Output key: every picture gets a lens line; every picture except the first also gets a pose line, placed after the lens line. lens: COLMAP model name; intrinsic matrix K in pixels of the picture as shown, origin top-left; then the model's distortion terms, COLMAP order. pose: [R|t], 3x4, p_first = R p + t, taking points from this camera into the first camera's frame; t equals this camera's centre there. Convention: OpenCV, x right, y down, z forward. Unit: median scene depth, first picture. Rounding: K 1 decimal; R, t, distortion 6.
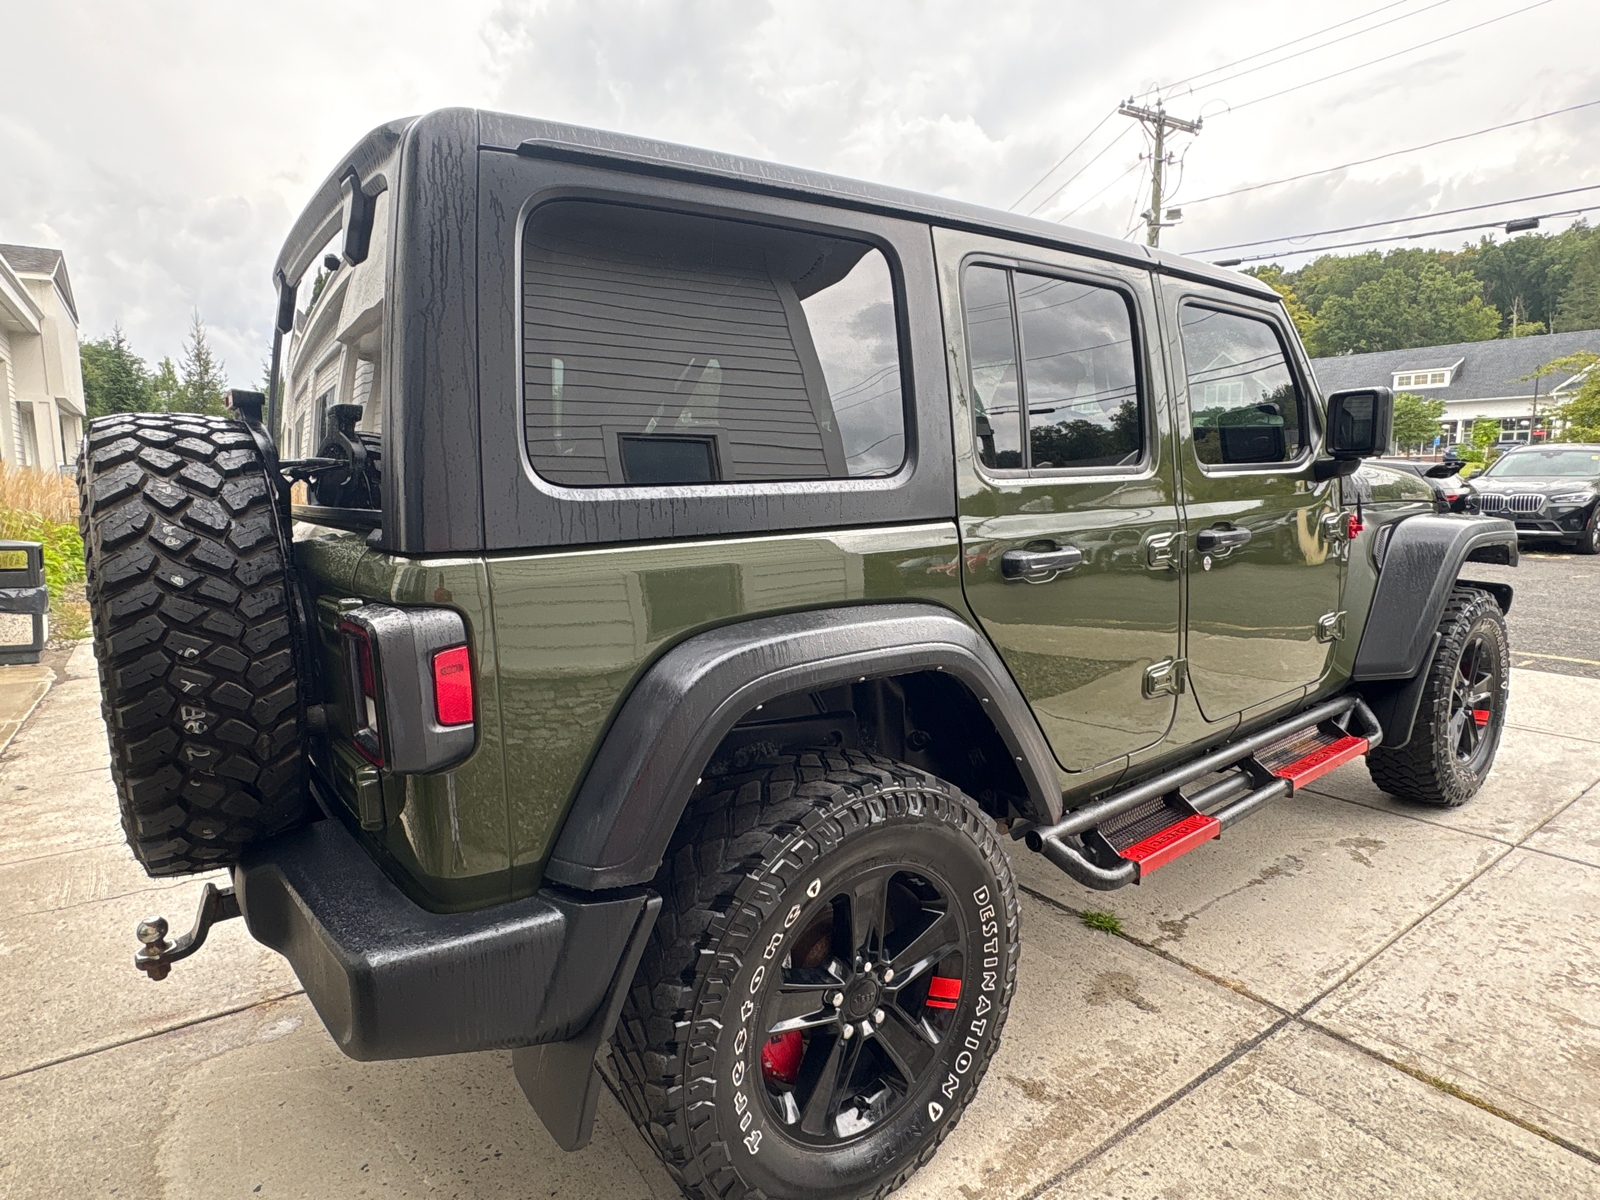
lens RADIAL K [[885.4, 0, 799.3], [0, 885.4, 599.5], [0, 0, 1]] dist [0.005325, -0.002619]
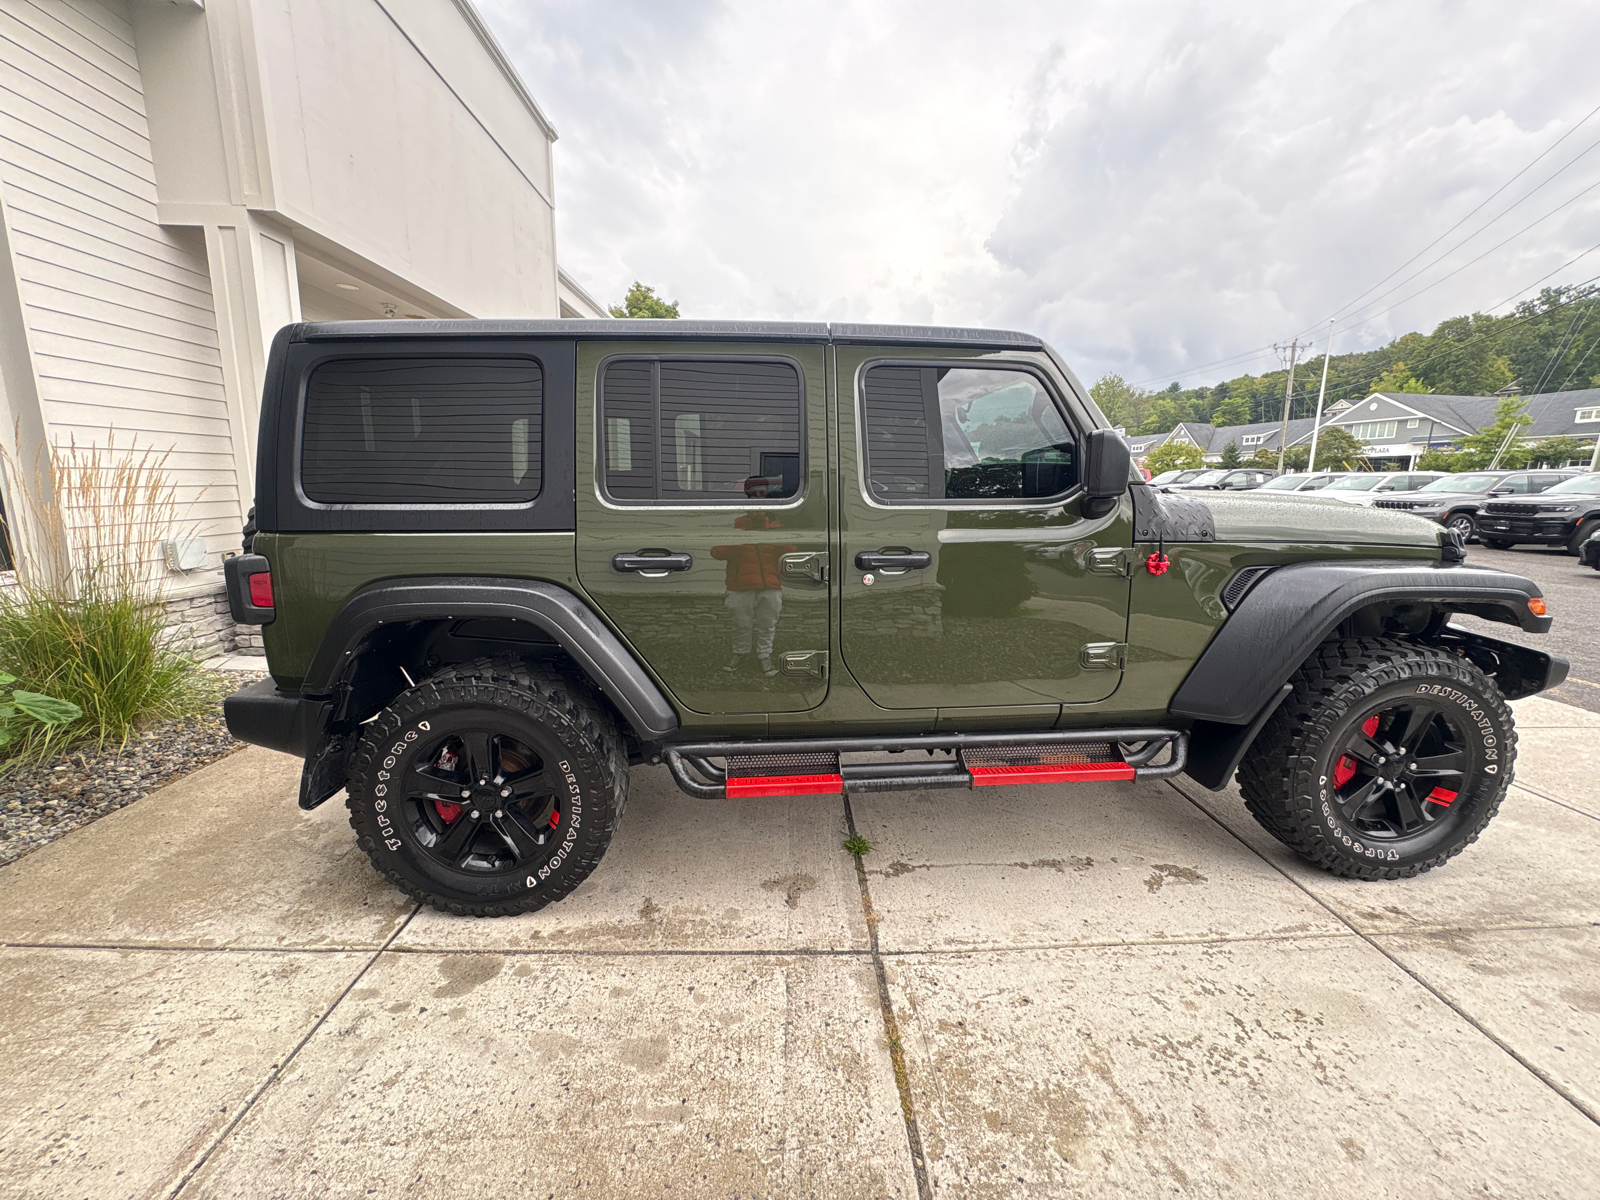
lens RADIAL K [[635.4, 0, 796.4], [0, 635.4, 598.1], [0, 0, 1]] dist [-0.000290, 0.000148]
pose [[0.831047, 0.124782, -0.542025, 0.932068], [-0.097855, 0.992111, 0.078364, -0.081088], [0.547527, -0.012084, 0.836701, 0.220790]]
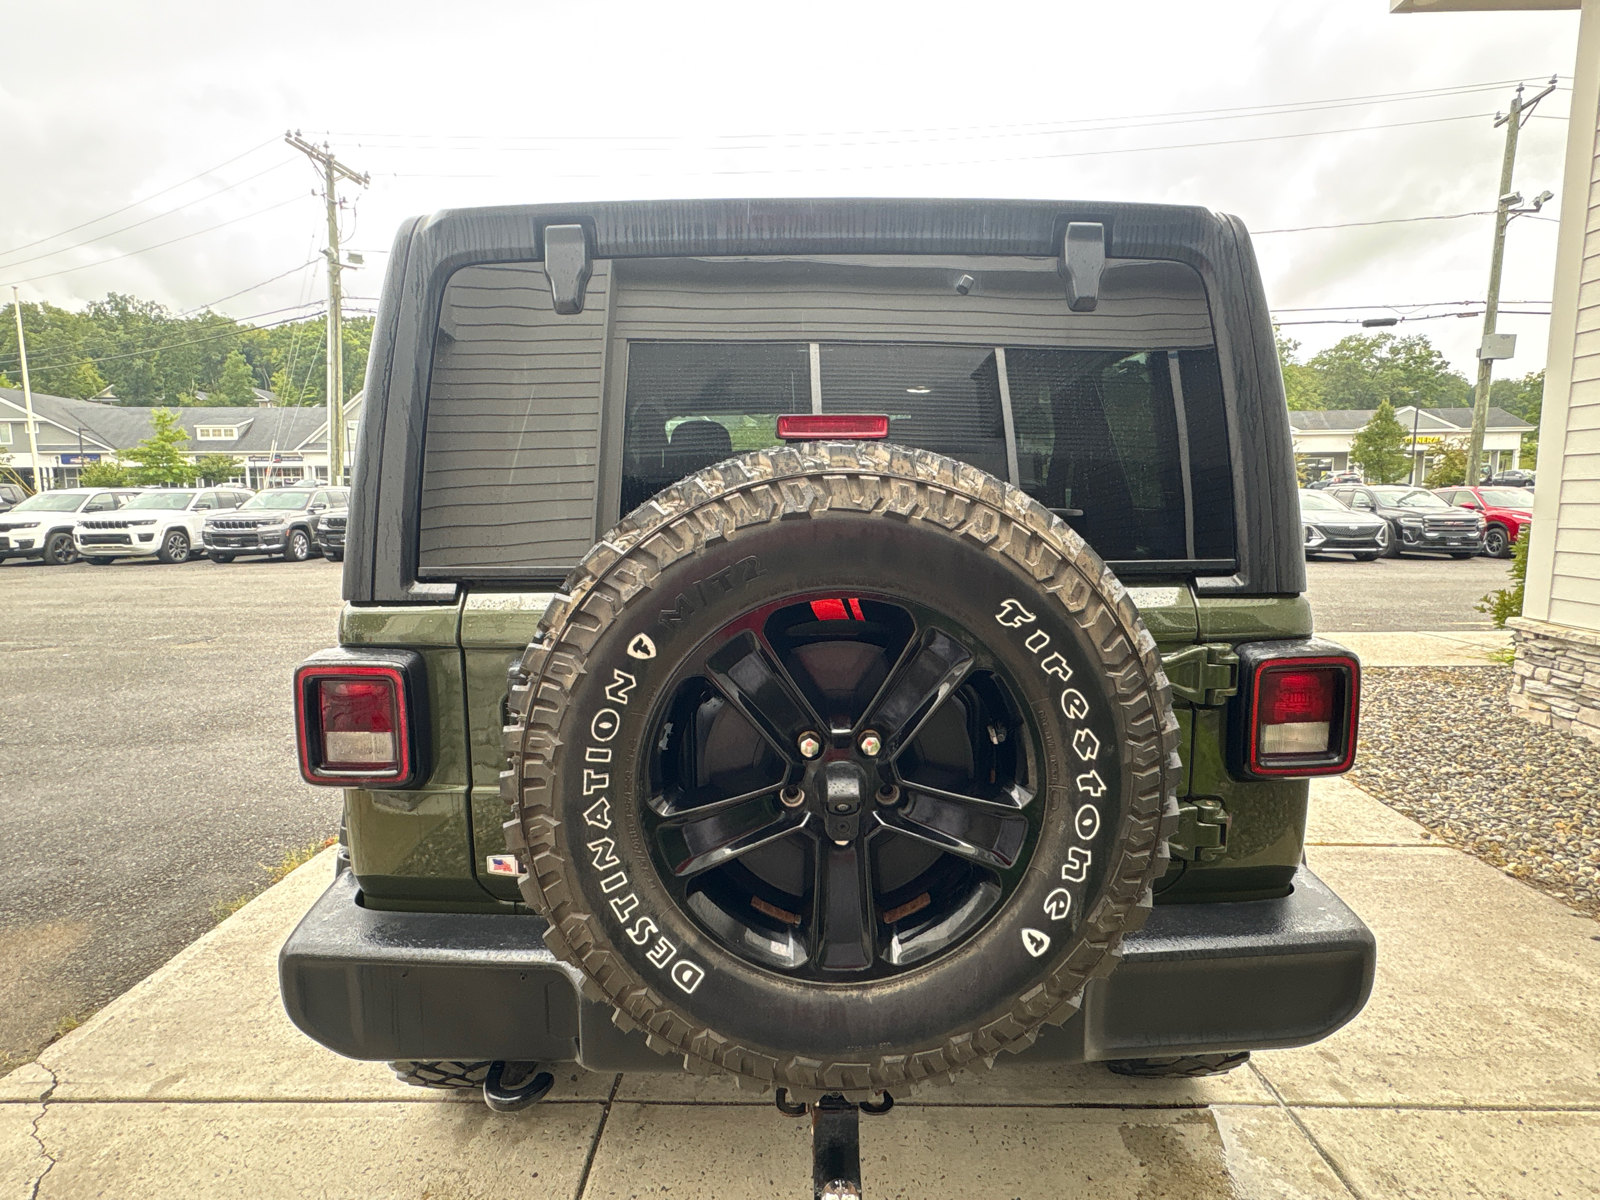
lens RADIAL K [[815.2, 0, 797.7], [0, 815.2, 599.8], [0, 0, 1]] dist [0.001715, -0.000967]
pose [[0.589086, -0.087832, 0.803282, -0.982740], [0.108441, 0.993676, 0.029125, -0.084363], [-0.800761, 0.069952, 0.594886, 0.508923]]
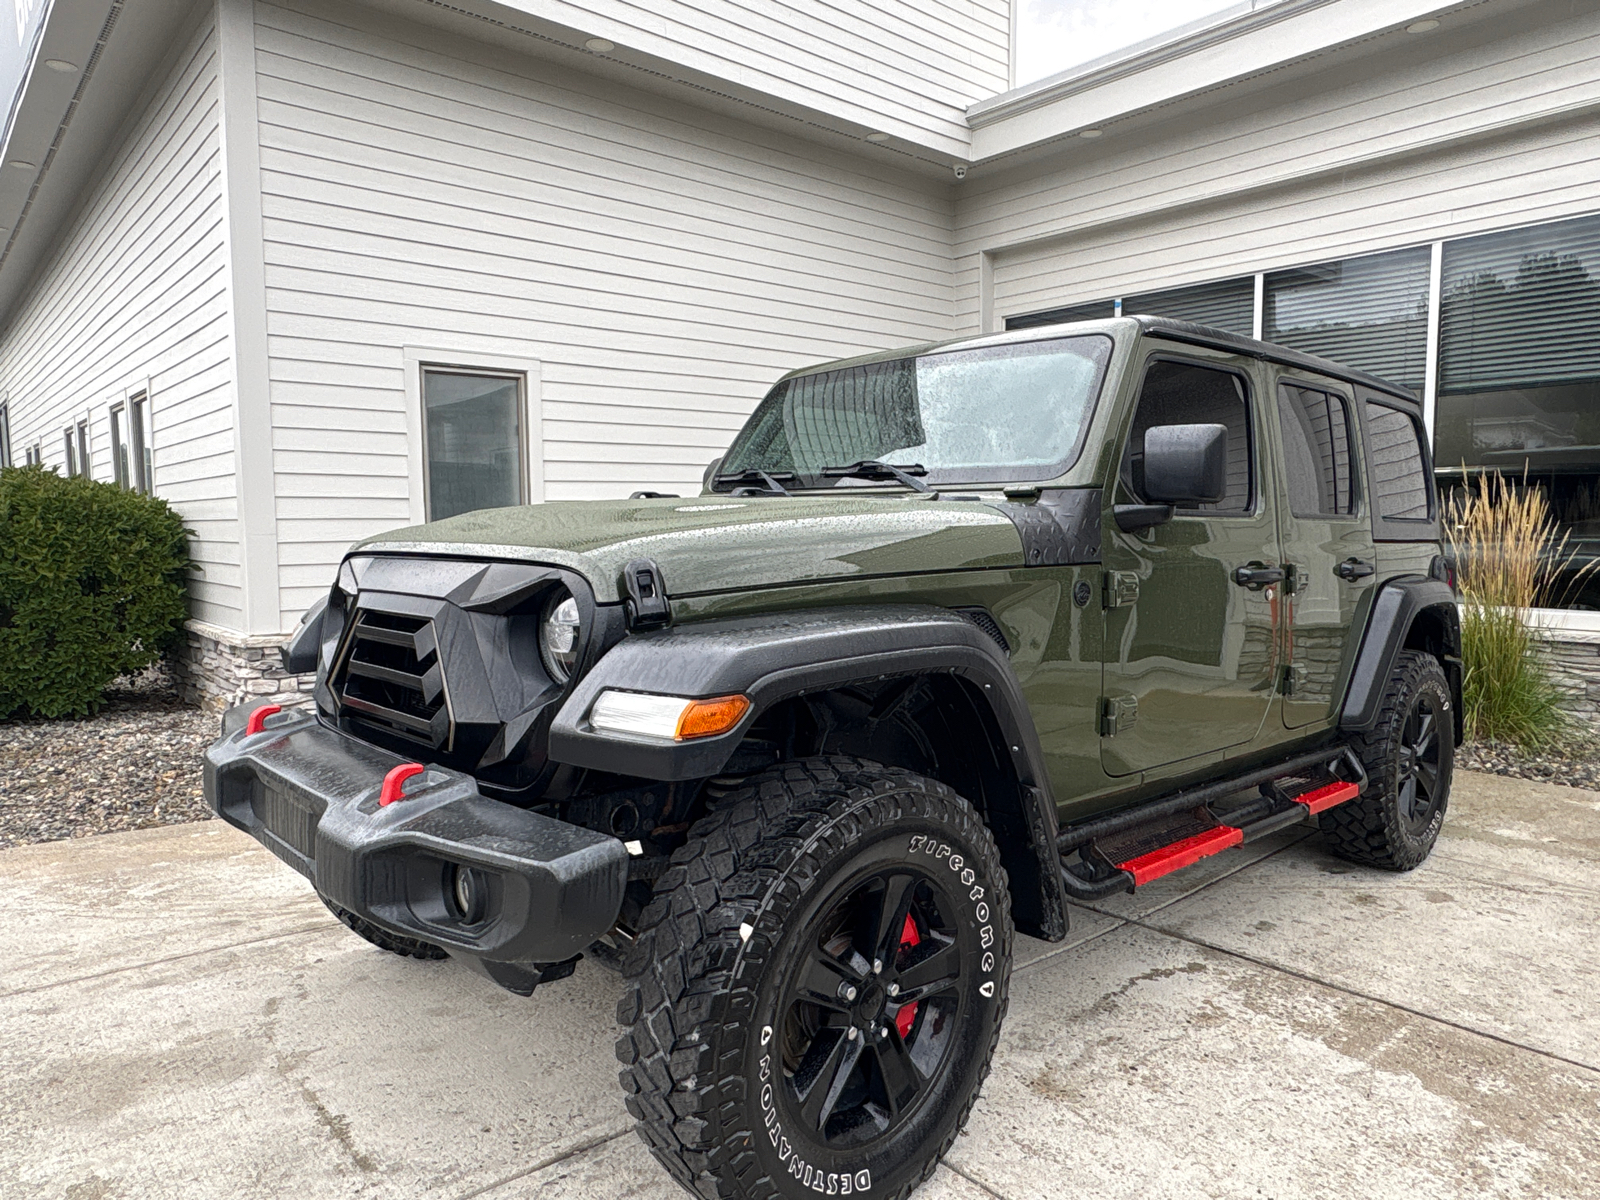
lens RADIAL K [[1034.8, 0, 794.0], [0, 1034.8, 594.0], [0, 0, 1]] dist [-0.000448, 0.001811]
pose [[-0.994348, 0.025506, -0.103056, 0.850131], [0.003542, 0.978141, 0.207912, -0.438228], [0.106107, 0.206372, -0.972703, 3.101817]]
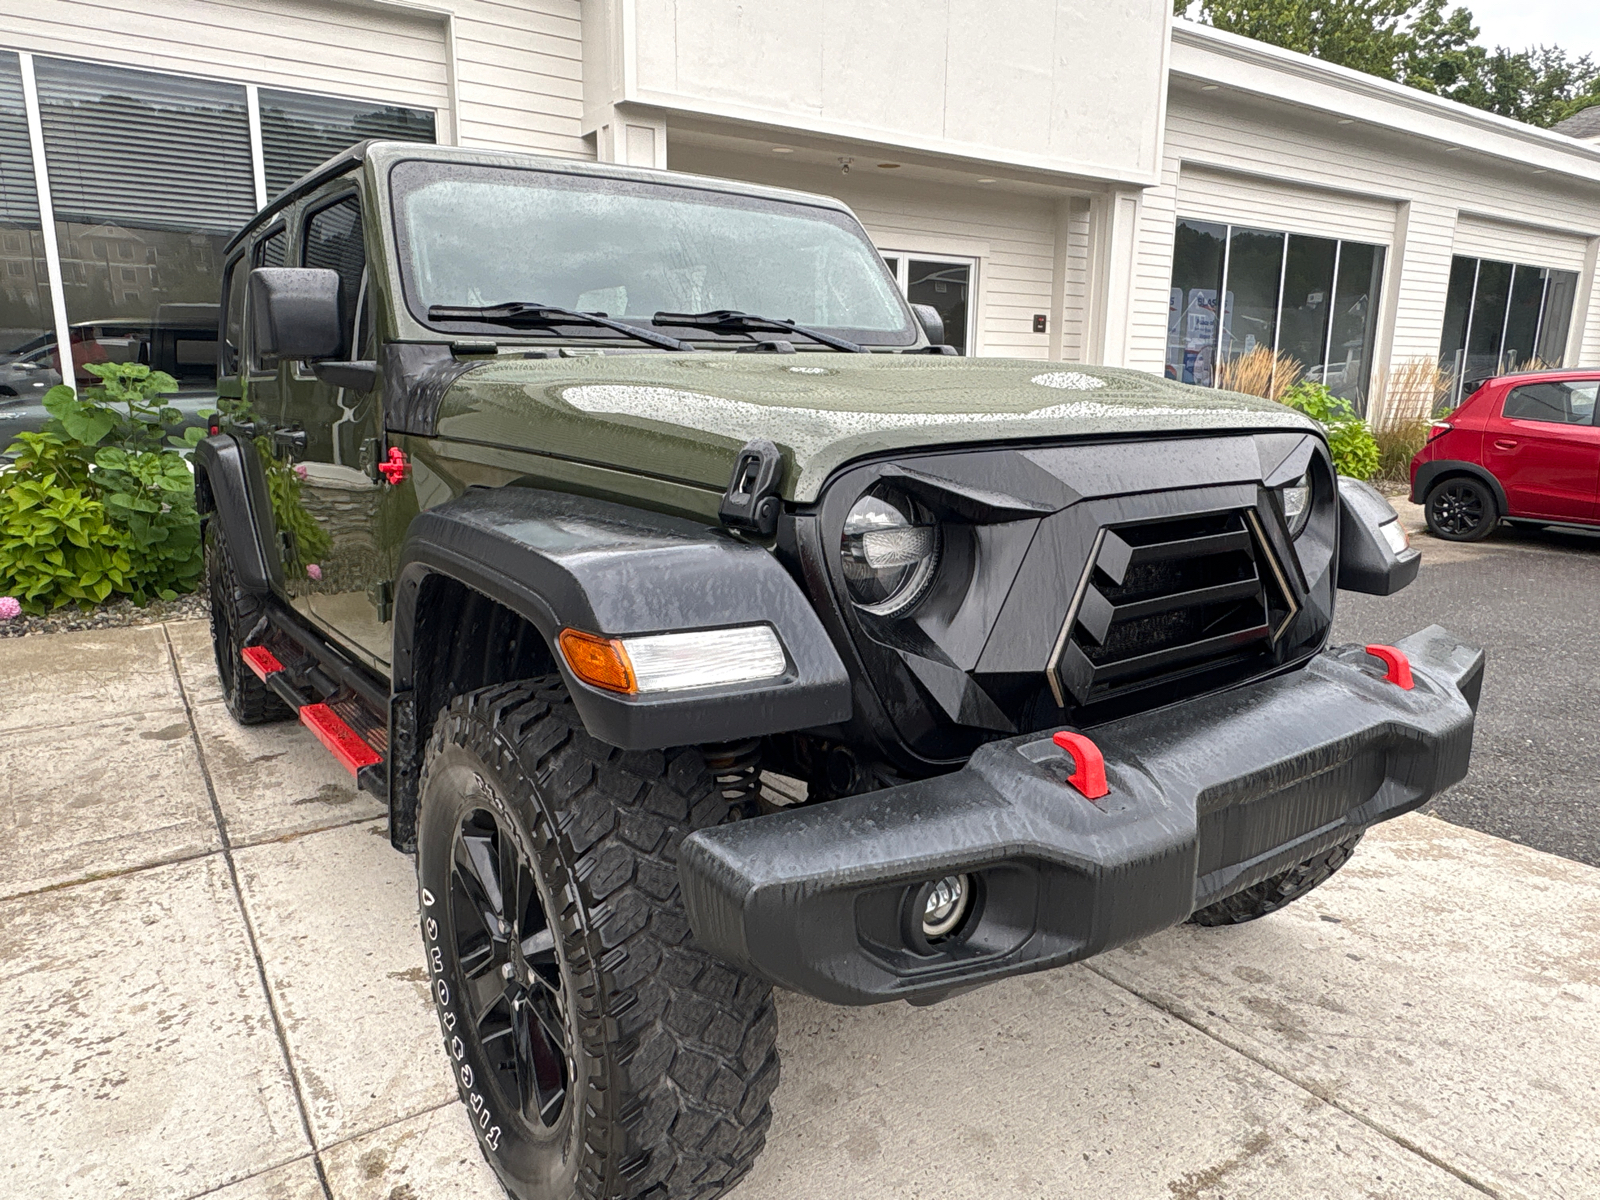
lens RADIAL K [[1034.8, 0, 797.9], [0, 1034.8, 599.0], [0, 0, 1]] dist [-0.000448, 0.001811]
pose [[-0.022455, 0.226965, -0.973644, 1.894121], [-0.142082, 0.963280, 0.227826, -0.279915], [0.989600, 0.143453, 0.010617, 1.779468]]
